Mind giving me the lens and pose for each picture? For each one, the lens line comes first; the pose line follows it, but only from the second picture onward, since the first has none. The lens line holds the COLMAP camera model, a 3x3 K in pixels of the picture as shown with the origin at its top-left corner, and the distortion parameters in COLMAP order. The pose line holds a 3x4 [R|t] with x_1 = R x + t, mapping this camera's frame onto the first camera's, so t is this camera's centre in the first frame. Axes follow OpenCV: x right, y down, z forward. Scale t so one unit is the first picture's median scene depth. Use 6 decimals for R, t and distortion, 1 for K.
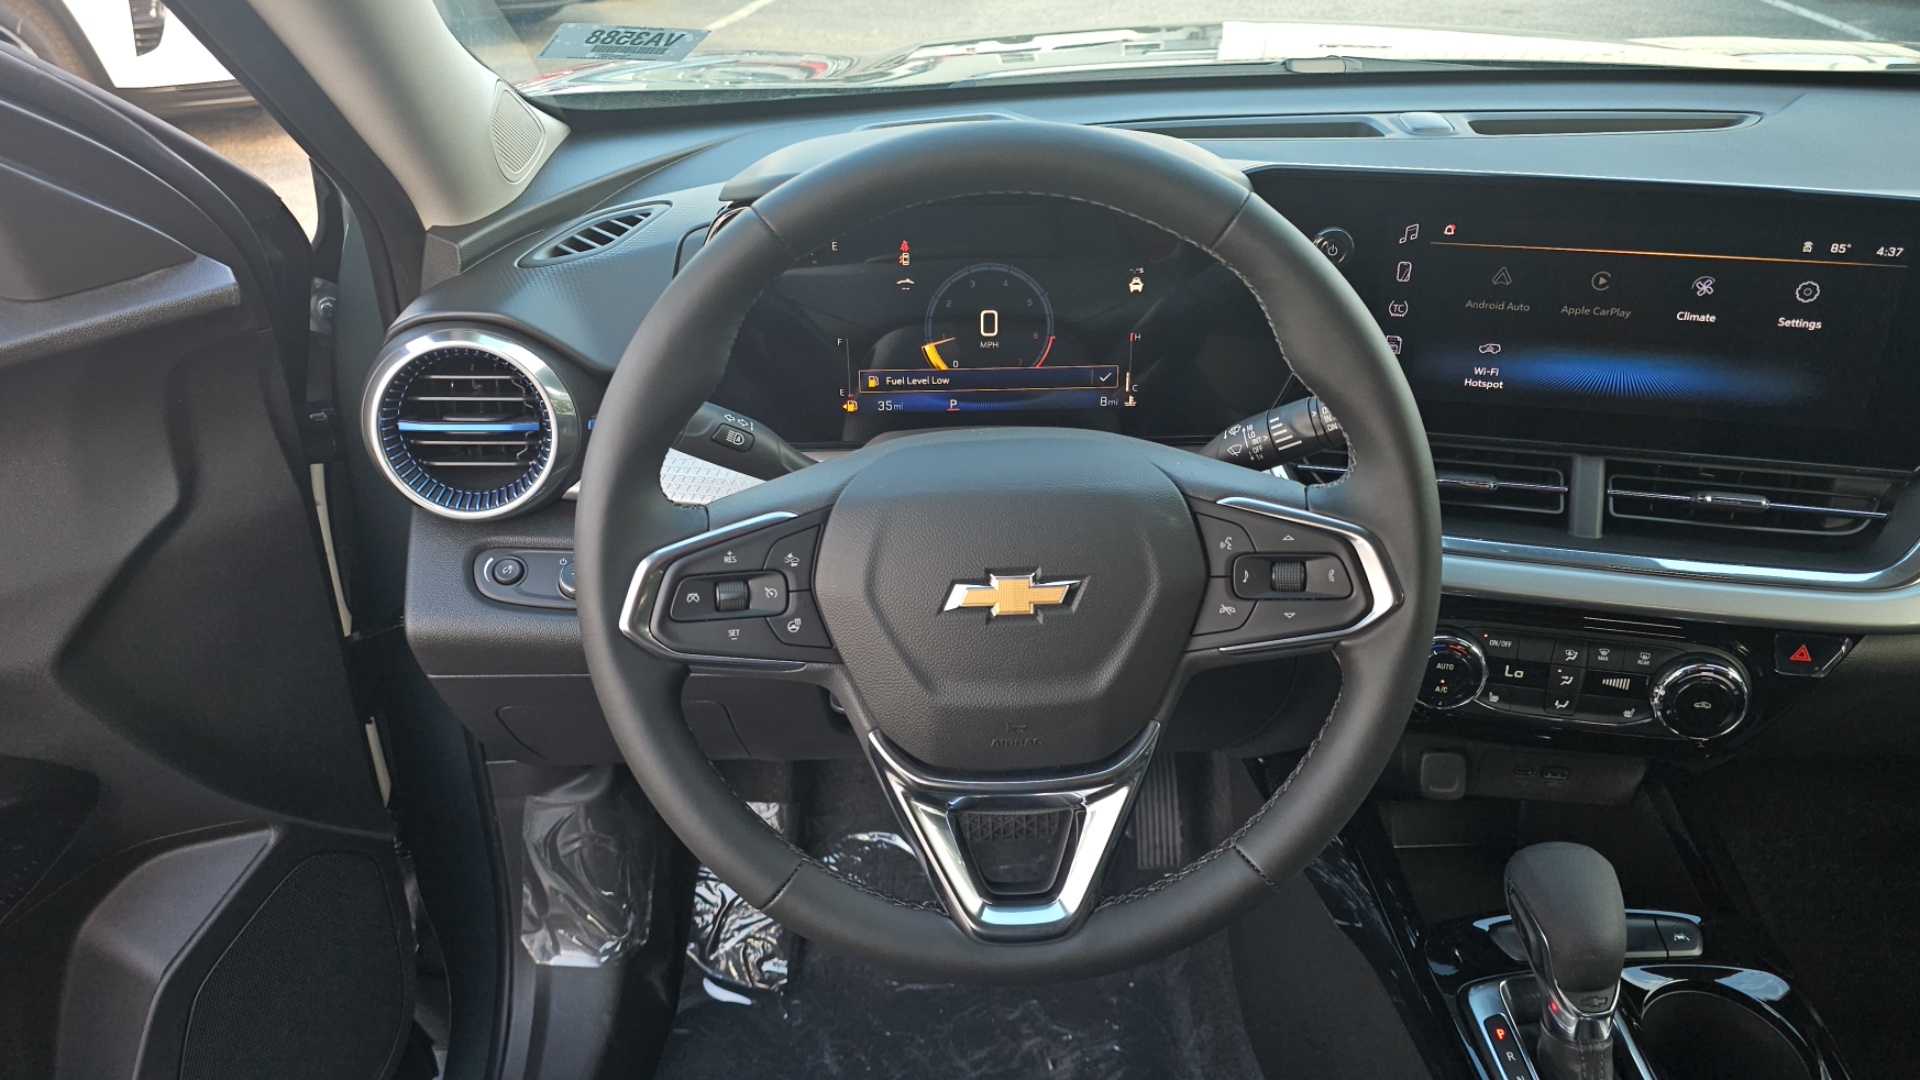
lens RADIAL K [[1397.2, 0, 960.0], [0, 1397.2, 540.0], [0, 0, 1]] dist [0.093421, -0.120499]
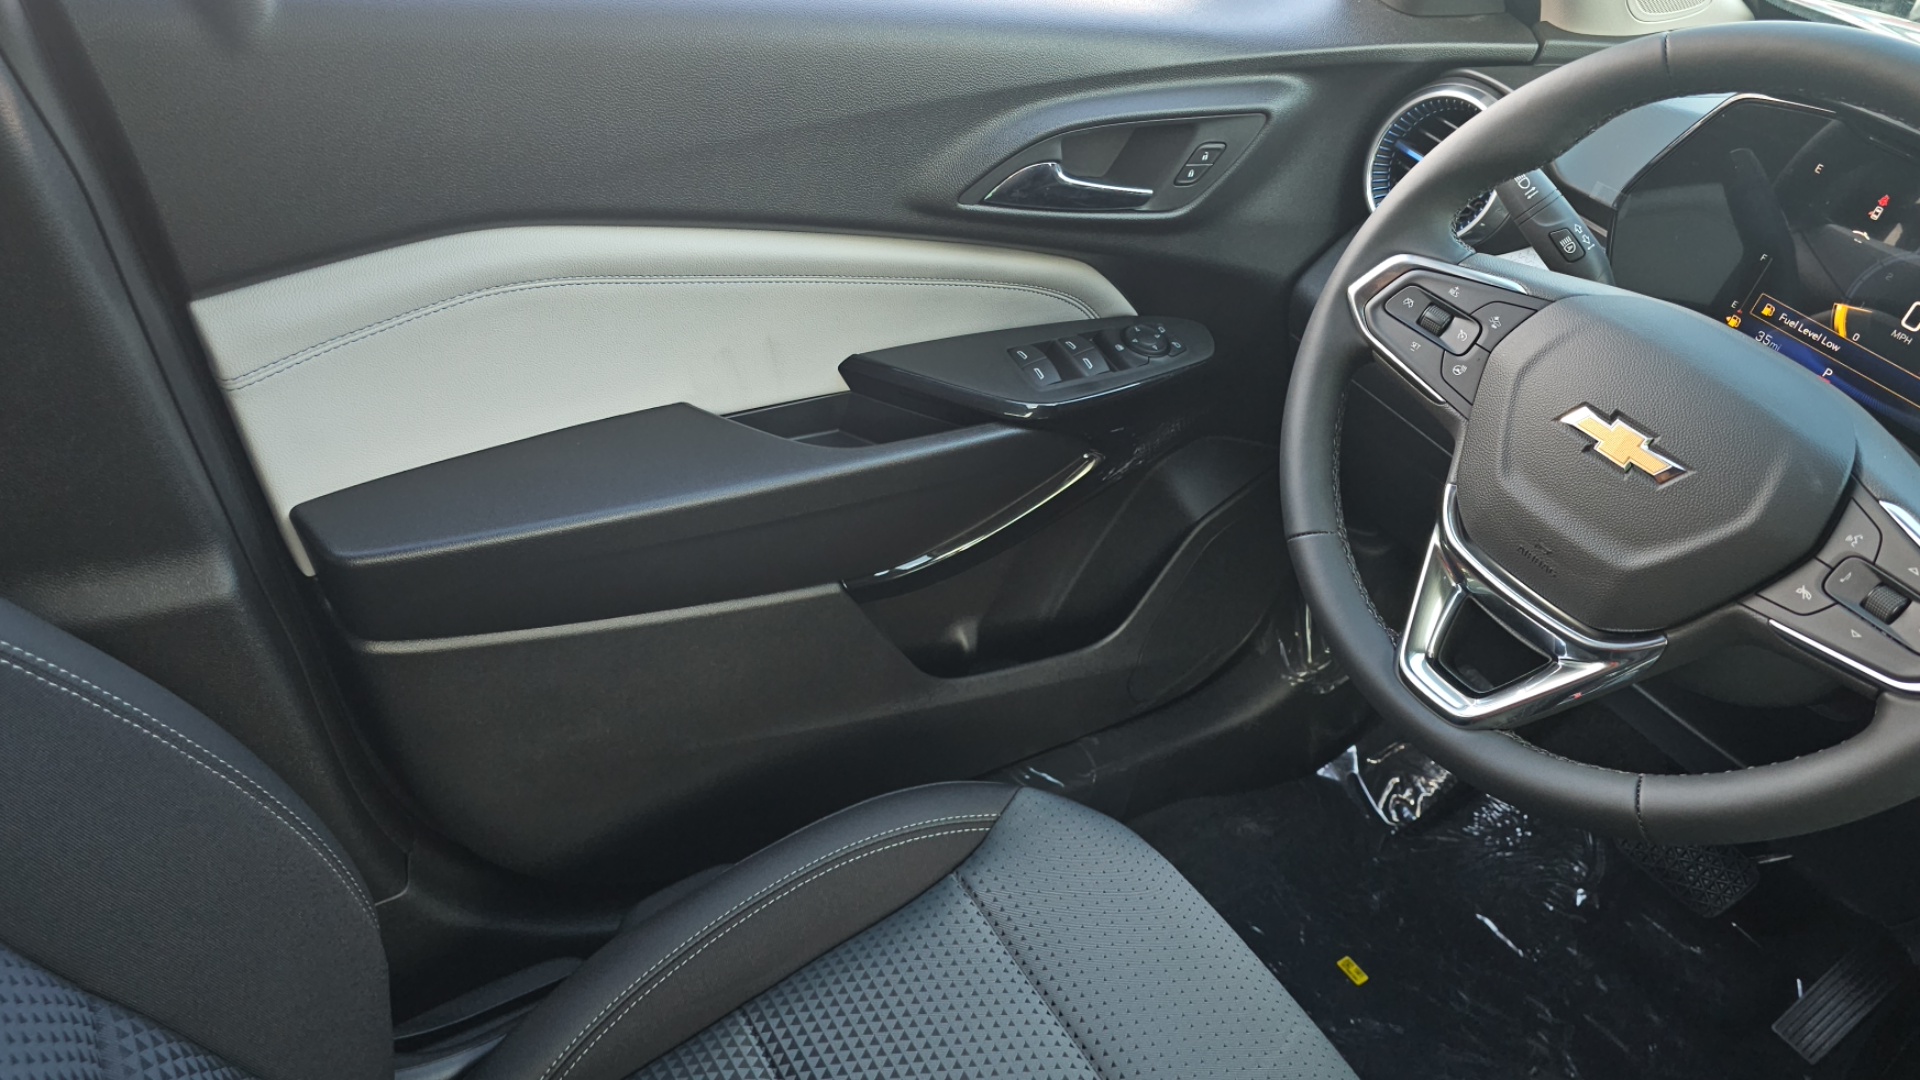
lens RADIAL K [[1416.8, 0, 960.0], [0, 1416.8, 540.0], [0, 0, 1]] dist [0.025655, -0.038130]
pose [[0.524668, 0.595432, -0.608428, 0.358833], [-0.567183, 0.777465, 0.271757, 0.066210], [0.634844, 0.202508, 0.745630, -0.083571]]
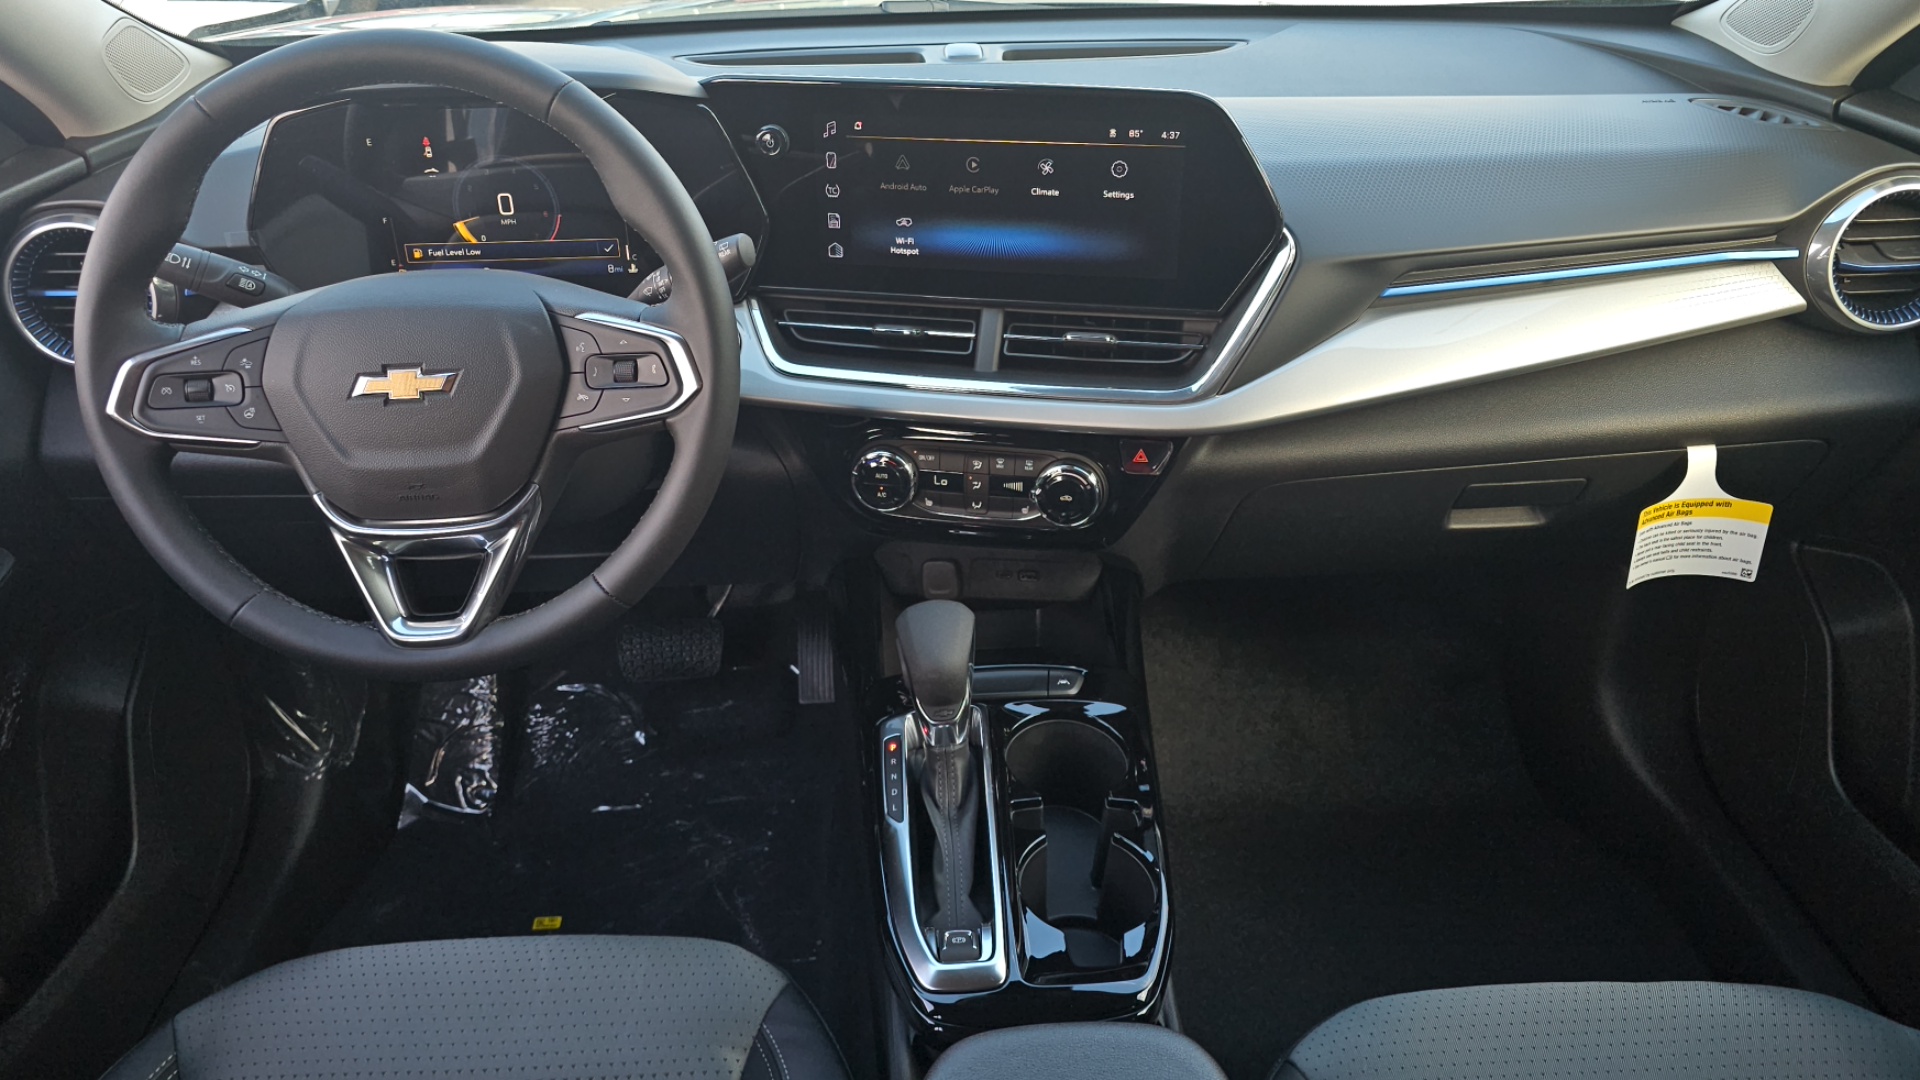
lens RADIAL K [[1397.2, 0, 960.0], [0, 1397.2, 540.0], [0, 0, 1]] dist [0.093421, -0.120499]
pose [[0.999855, -0.016942, 0.001649, 0.425706], [0.016912, 0.999722, 0.016400, 0.132342], [-0.001927, -0.016369, 0.999864, -0.267898]]
